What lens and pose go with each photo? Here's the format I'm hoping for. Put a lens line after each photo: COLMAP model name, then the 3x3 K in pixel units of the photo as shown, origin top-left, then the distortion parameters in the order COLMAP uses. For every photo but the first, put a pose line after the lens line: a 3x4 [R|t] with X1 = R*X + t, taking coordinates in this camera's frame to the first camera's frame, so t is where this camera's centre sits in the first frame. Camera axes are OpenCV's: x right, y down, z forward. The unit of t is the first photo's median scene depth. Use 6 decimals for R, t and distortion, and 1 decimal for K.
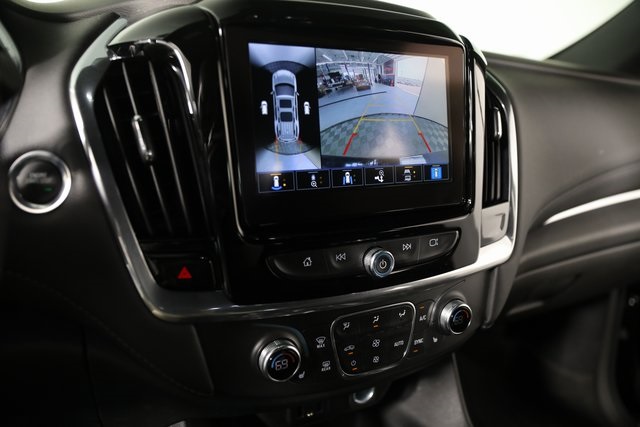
lens RADIAL K [[440.8, 0, 317.5], [0, 440.8, 215.8], [0, 0, 1]] dist [-0.051634, 0.016295]
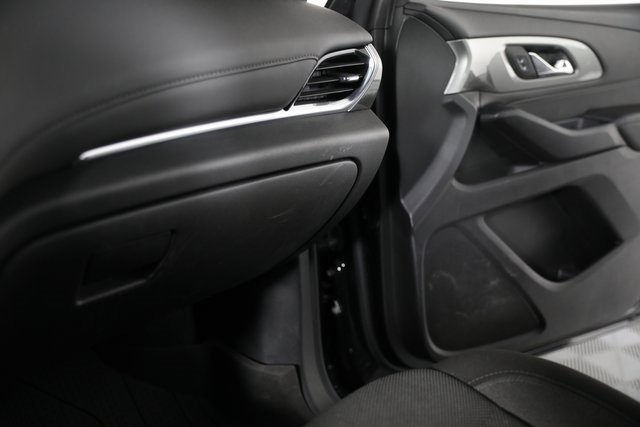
lens RADIAL K [[569.2, 0, 321.7], [0, 569.2, 216.3], [0, 0, 1]] dist [-0.018971, 0.005224]
pose [[0.886822, -0.130041, 0.443438, 0.665487], [0.129510, 0.991073, 0.031633, 0.187099], [-0.443593, 0.029377, 0.895747, 0.057931]]
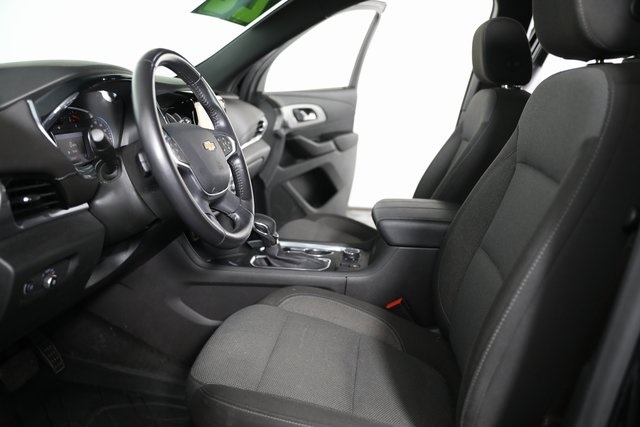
lens RADIAL K [[530.2, 0, 320.2], [0, 530.2, 209.2], [0, 0, 1]] dist [0.001709, 0.003916]
pose [[0.542527, -0.181871, 0.820115, -2.748590], [0.172078, 0.979640, 0.103413, 0.116912], [-0.822225, 0.085020, 0.562777, -1.762980]]
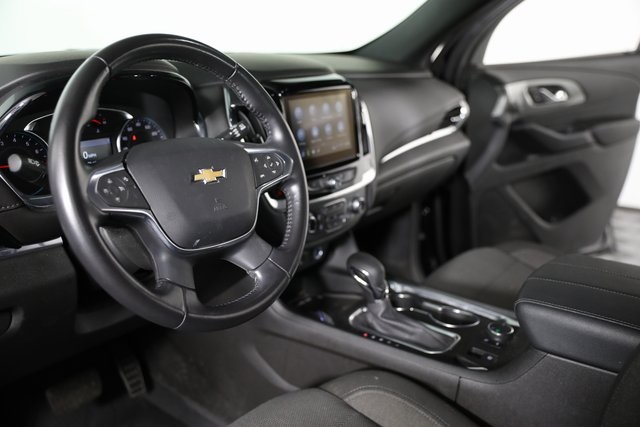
lens RADIAL K [[585.0, 0, 319.5], [0, 585.0, 212.2], [0, 0, 1]] dist [-0.004242, 0.000000]
pose [[0.890767, -0.134665, 0.434050, -1.320403], [0.107101, 0.990393, 0.087476, -0.027964], [-0.441660, -0.031434, 0.896632, -1.823084]]
